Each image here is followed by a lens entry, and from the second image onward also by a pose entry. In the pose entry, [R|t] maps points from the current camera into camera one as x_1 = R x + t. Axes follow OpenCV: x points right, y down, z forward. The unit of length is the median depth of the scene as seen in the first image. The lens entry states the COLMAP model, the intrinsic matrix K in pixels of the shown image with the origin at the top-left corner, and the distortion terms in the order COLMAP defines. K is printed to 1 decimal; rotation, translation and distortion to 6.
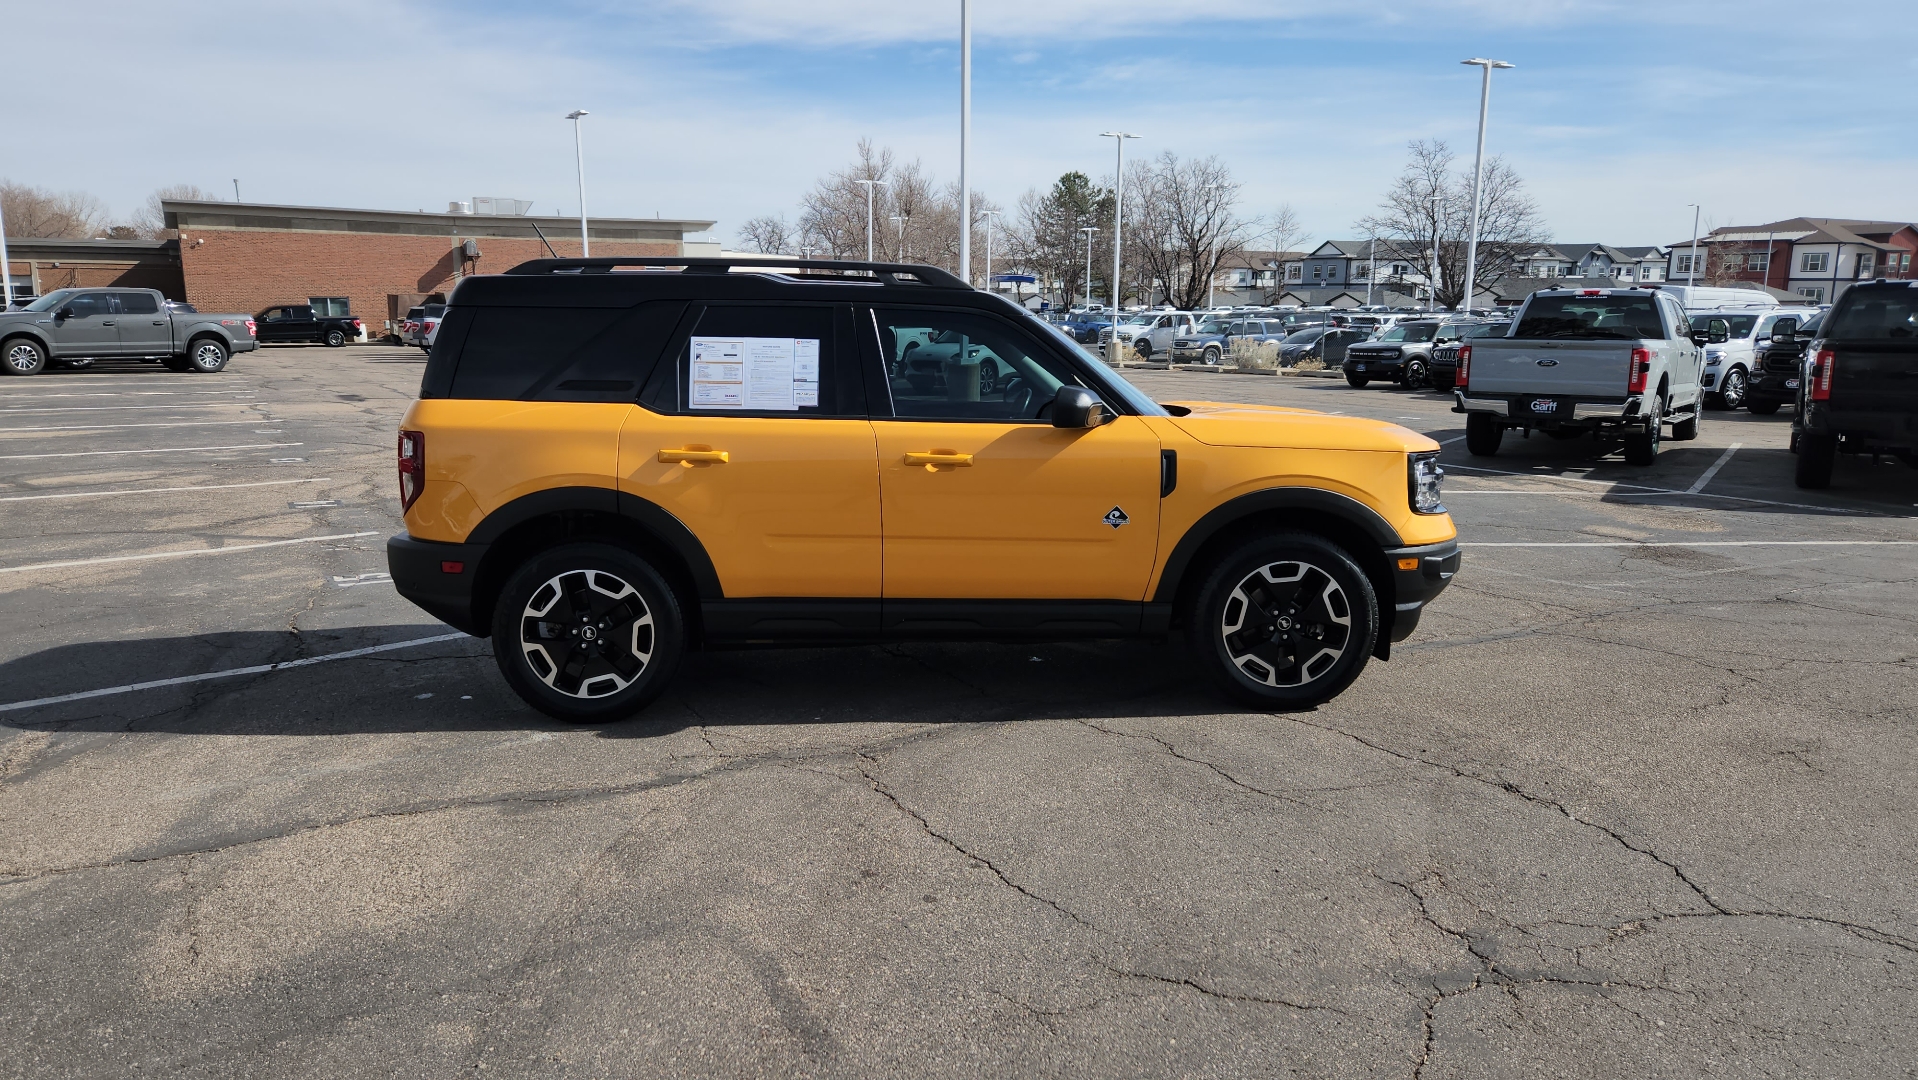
lens RADIAL K [[1287.4, 0, 928.2], [0, 1287.4, 530.4], [0, 0, 1]] dist [0.062016, -0.048371]
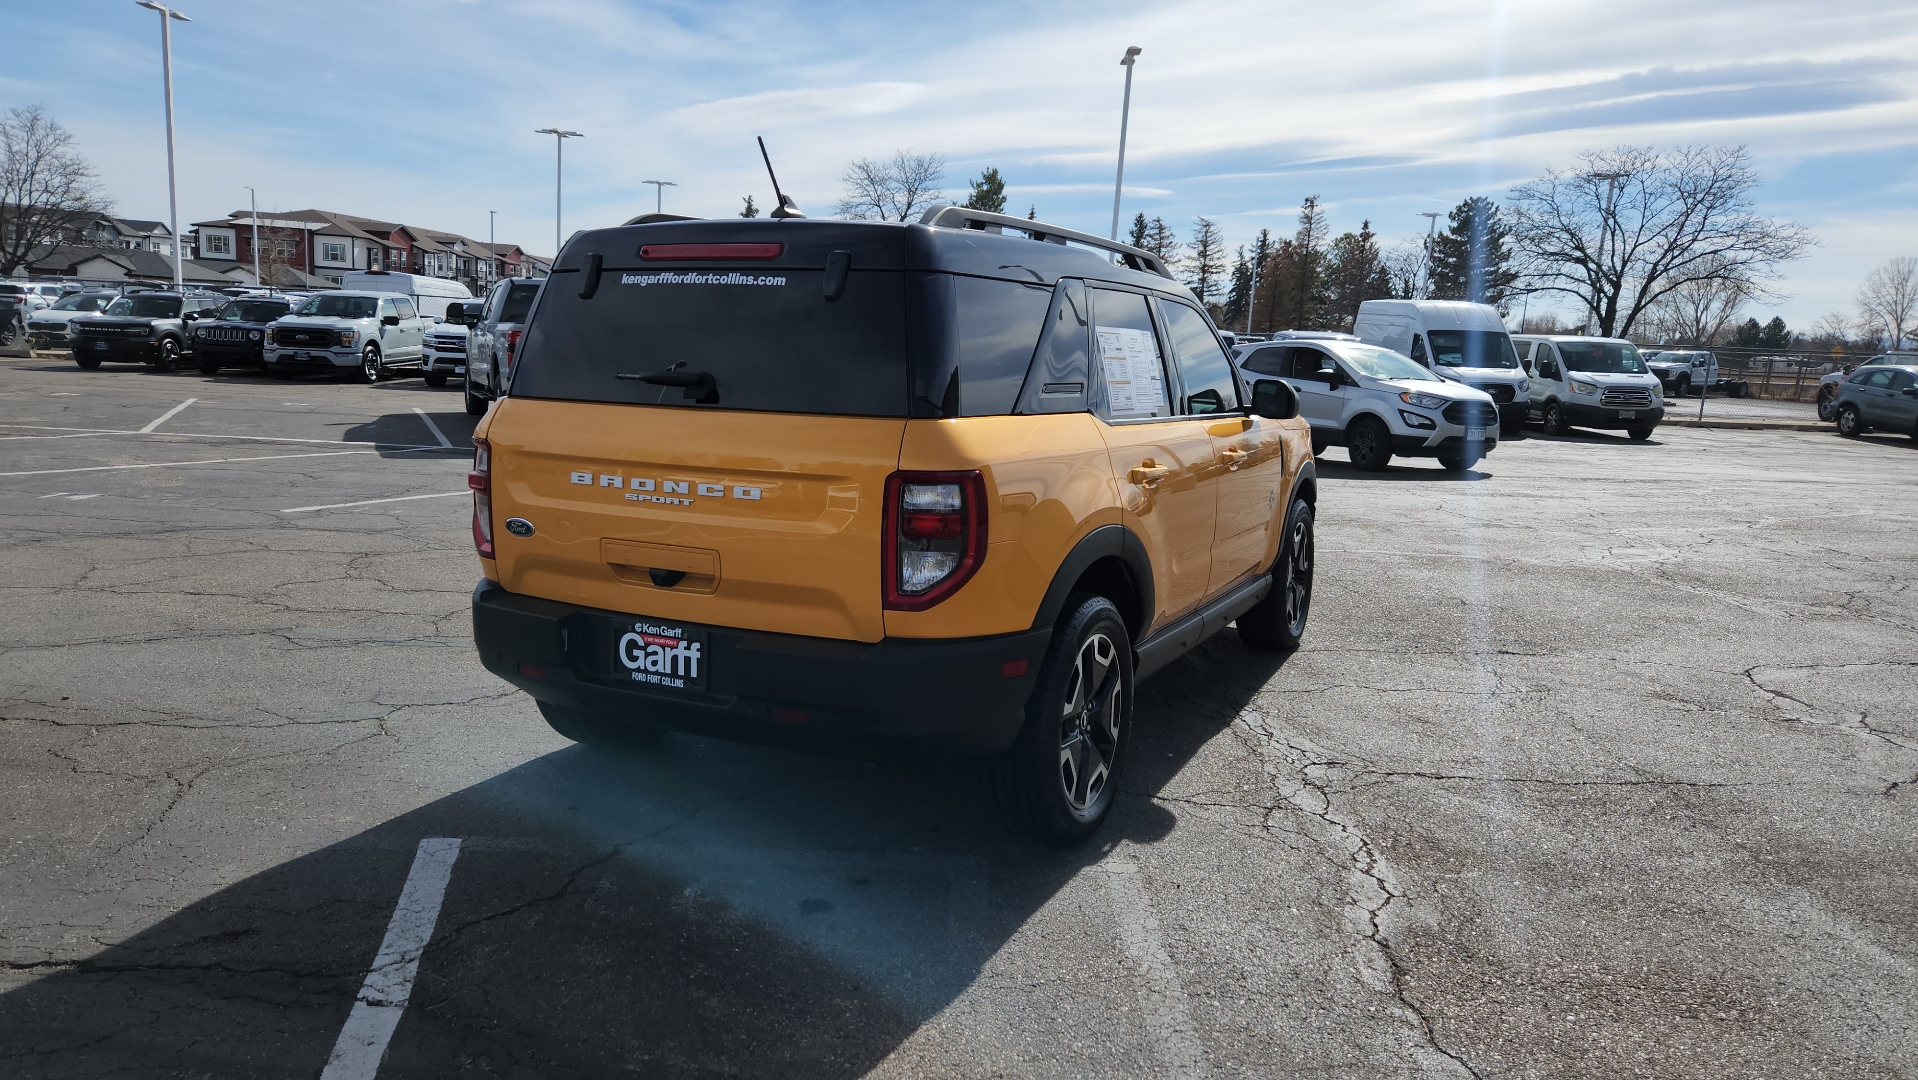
lens RADIAL K [[1283.1, 0, 940.0], [0, 1283.1, 537.6], [0, 0, 1]] dist [0.069763, -0.052504]
pose [[0.493297, -0.120200, 0.861516, -0.919449], [0.101814, 0.991578, 0.080049, -0.092198], [-0.863882, 0.048227, 0.501380, 0.680916]]
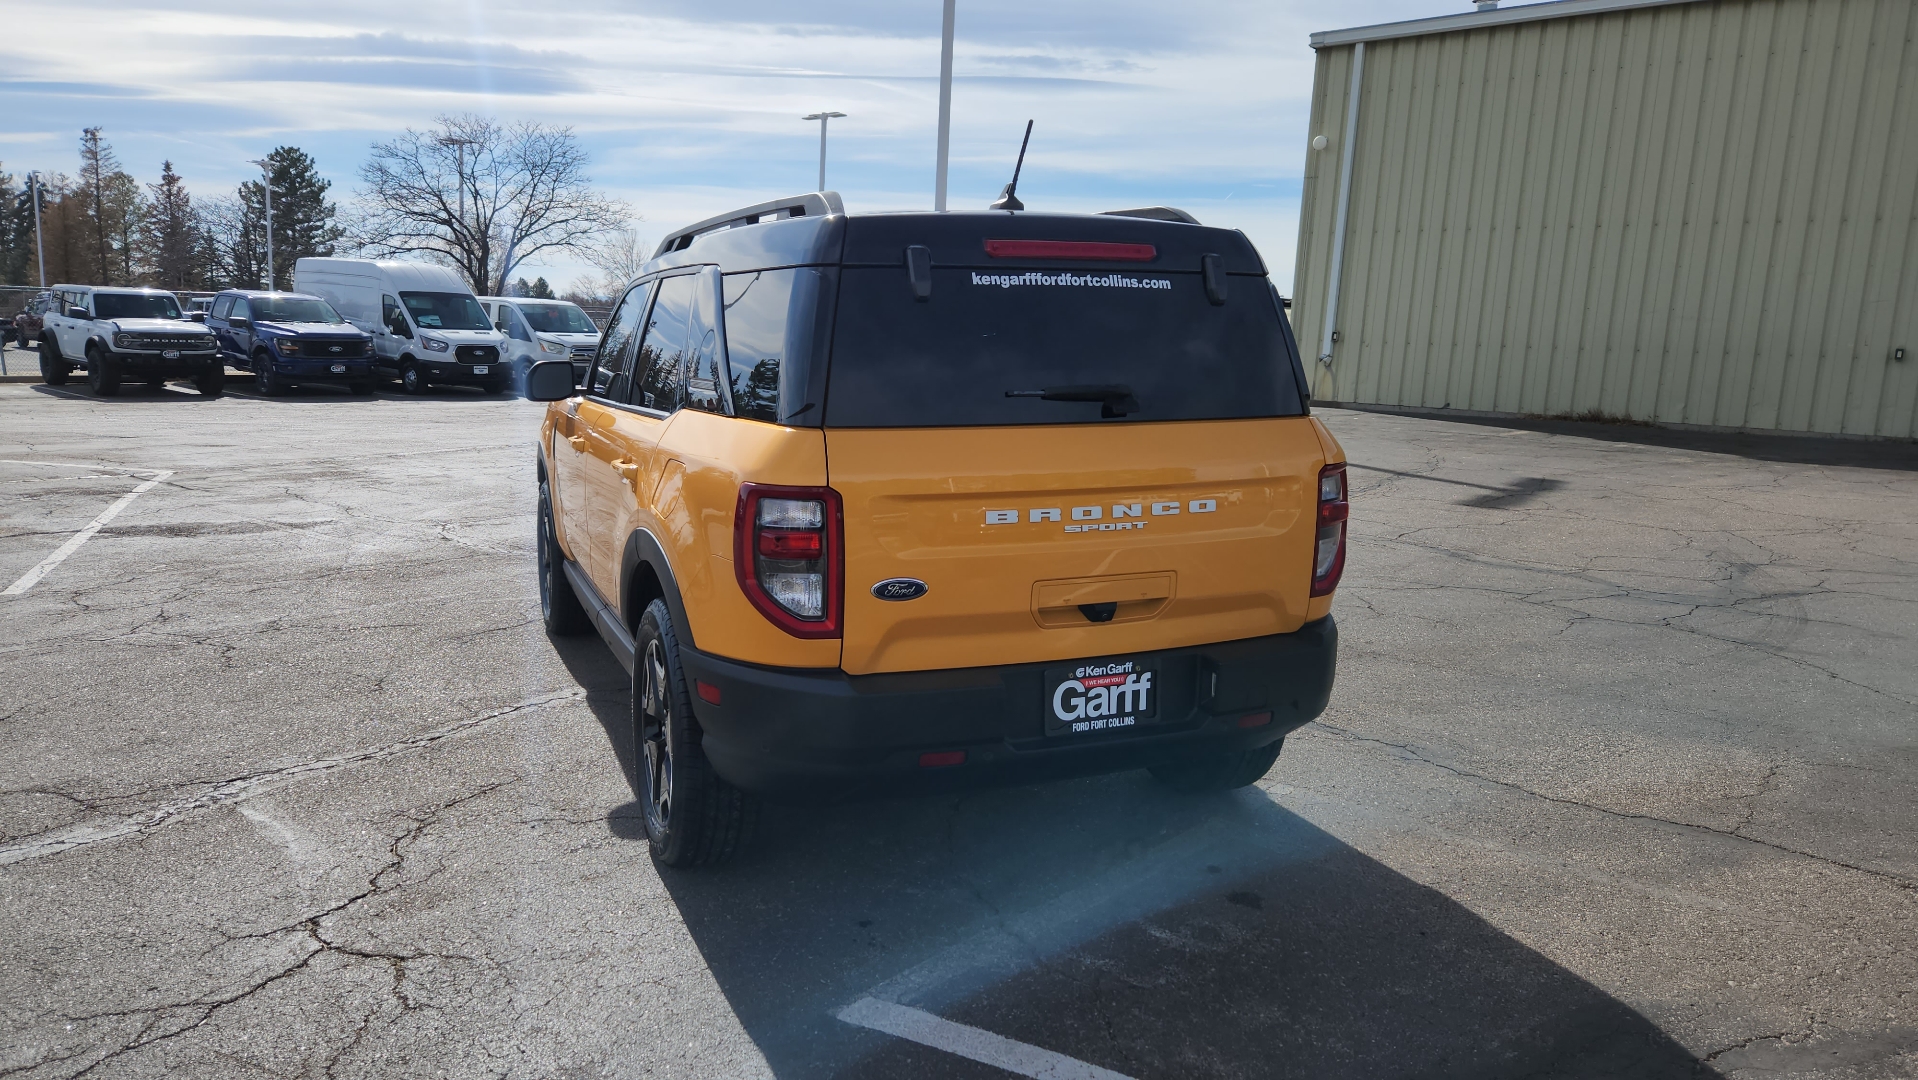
lens RADIAL K [[1283.1, 0, 922.6], [0, 1283.1, 547.8], [0, 0, 1]] dist [0.069763, -0.052504]
pose [[-0.331449, -0.169719, 0.928083, -0.946022], [0.125638, 0.966987, 0.221702, -0.205763], [-0.935071, 0.190086, -0.299183, 1.387619]]
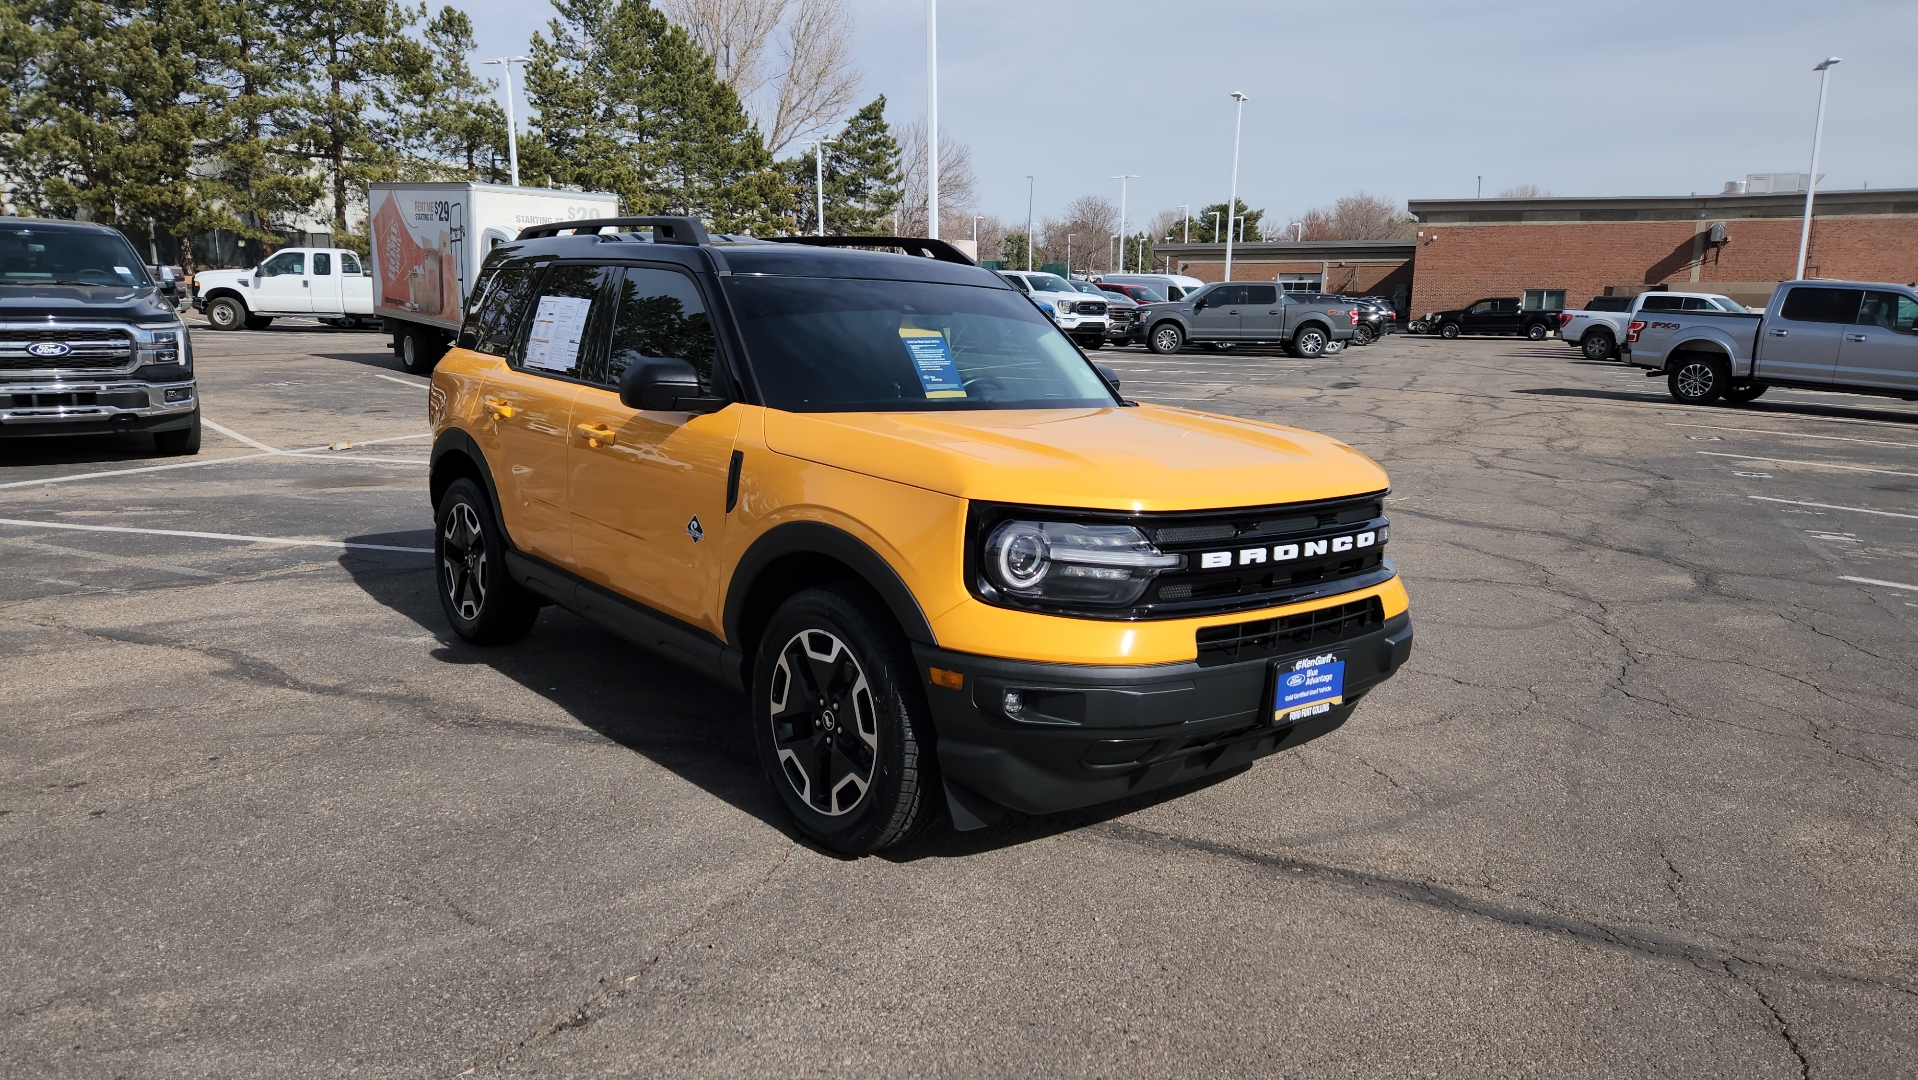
lens RADIAL K [[1283.1, 0, 933.0], [0, 1283.1, 541.9], [0, 0, 1]] dist [0.069763, -0.052504]
pose [[0.597132, 0.157307, -0.786567, 0.837757], [-0.147673, 0.985380, 0.084961, -0.089186], [0.788433, 0.065421, 0.611632, 0.620108]]
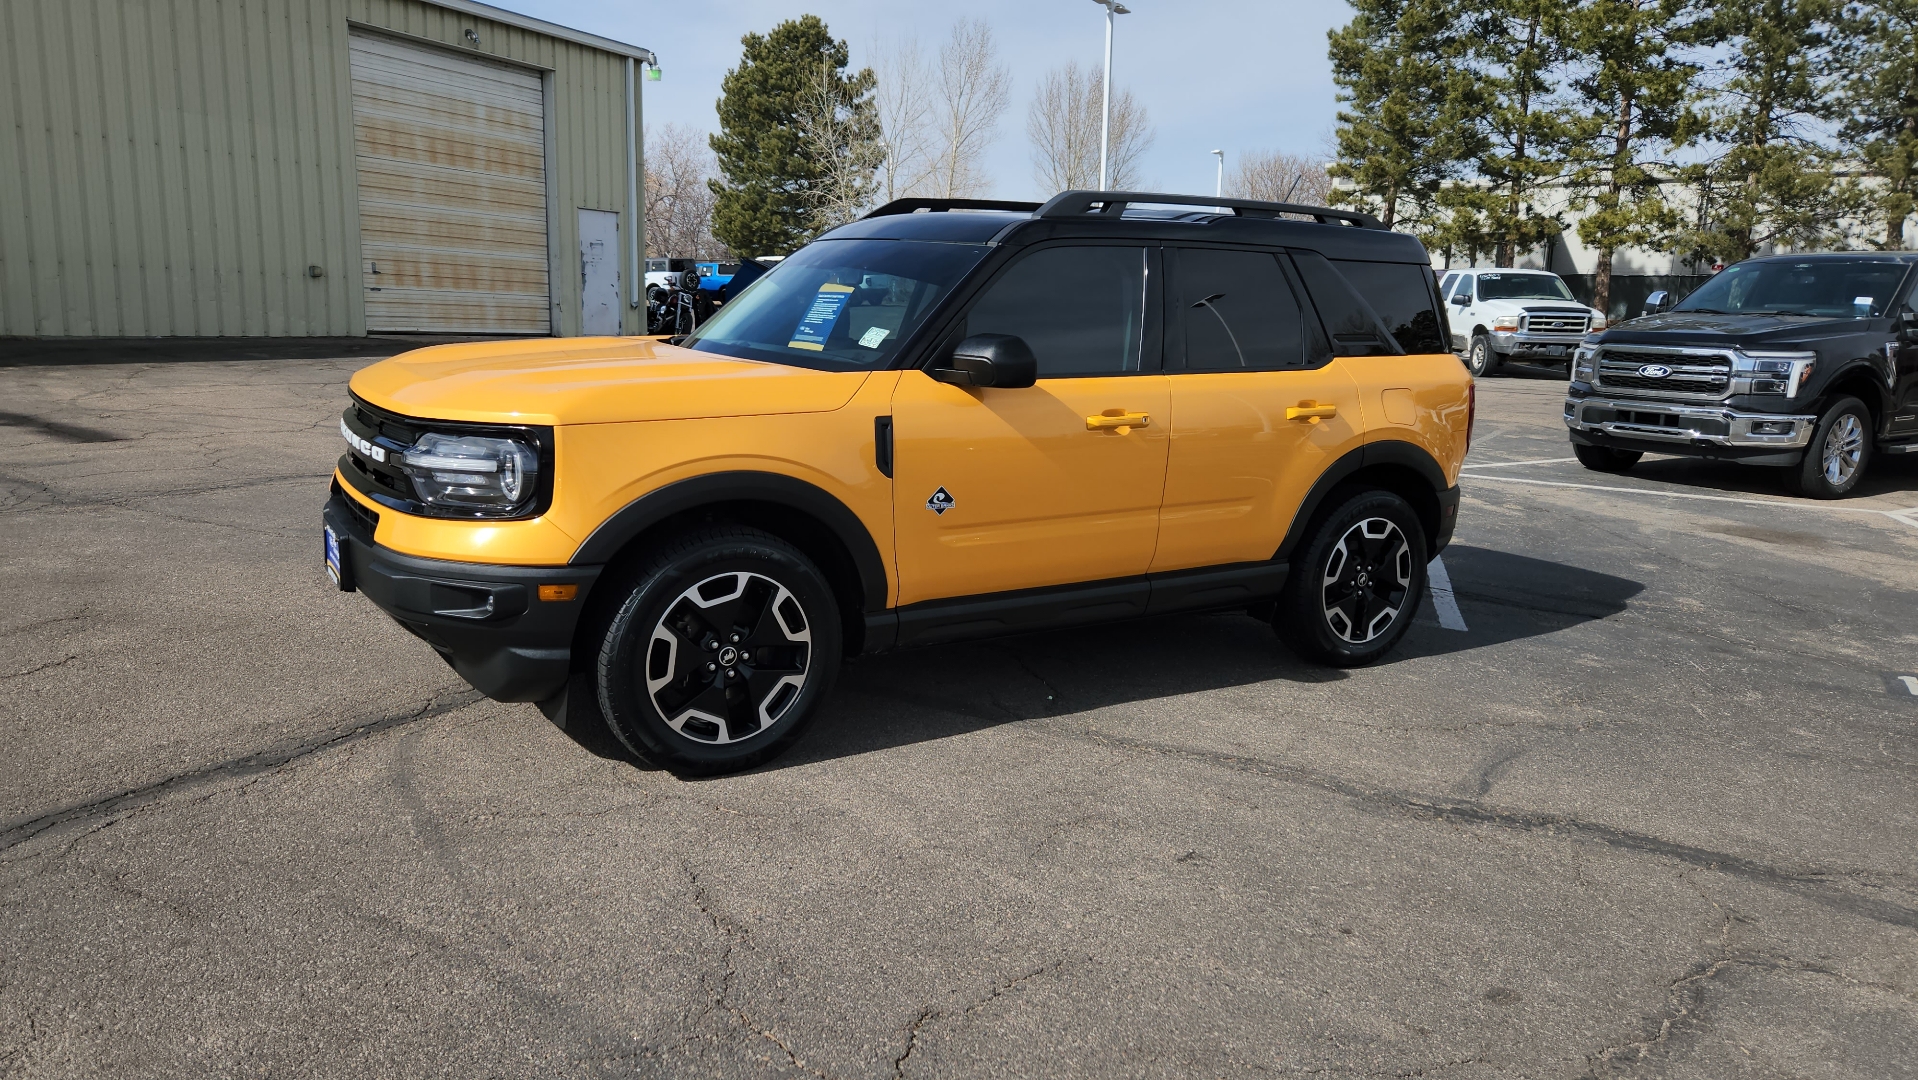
lens RADIAL K [[1287.8, 0, 927.5], [0, 1287.8, 543.0], [0, 0, 1]] dist [0.067052, -0.049703]
pose [[-0.870470, 0.057703, -0.488827, 0.516020], [-0.118518, 0.939316, 0.321929, -0.286847], [0.477740, 0.338165, -0.810808, 1.977764]]
